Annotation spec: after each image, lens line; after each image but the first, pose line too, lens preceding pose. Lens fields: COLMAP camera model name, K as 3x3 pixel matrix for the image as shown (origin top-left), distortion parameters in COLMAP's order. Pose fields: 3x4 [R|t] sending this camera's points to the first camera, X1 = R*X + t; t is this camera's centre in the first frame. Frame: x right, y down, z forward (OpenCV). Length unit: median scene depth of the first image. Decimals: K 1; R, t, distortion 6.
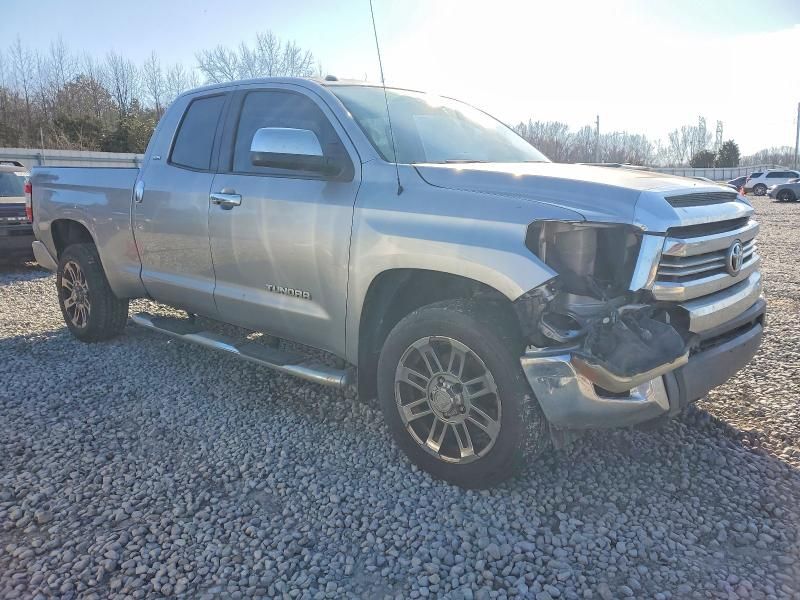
lens RADIAL K [[638.9, 0, 400.0], [0, 638.9, 300.0], [0, 0, 1]] dist [0.002677, 0.001291]
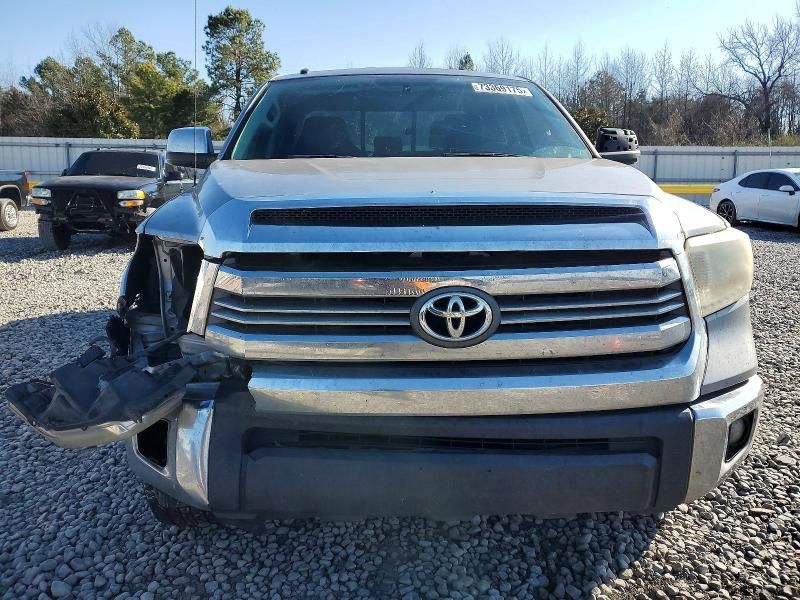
lens RADIAL K [[621.7, 0, 400.0], [0, 621.7, 300.0], [0, 0, 1]] dist [0.005992, 0.003821]
pose [[0.681382, 0.139739, -0.718465, 0.086651], [-0.123807, 0.989466, 0.075031, -0.011343], [0.721381, 0.037827, 0.691504, 0.056573]]
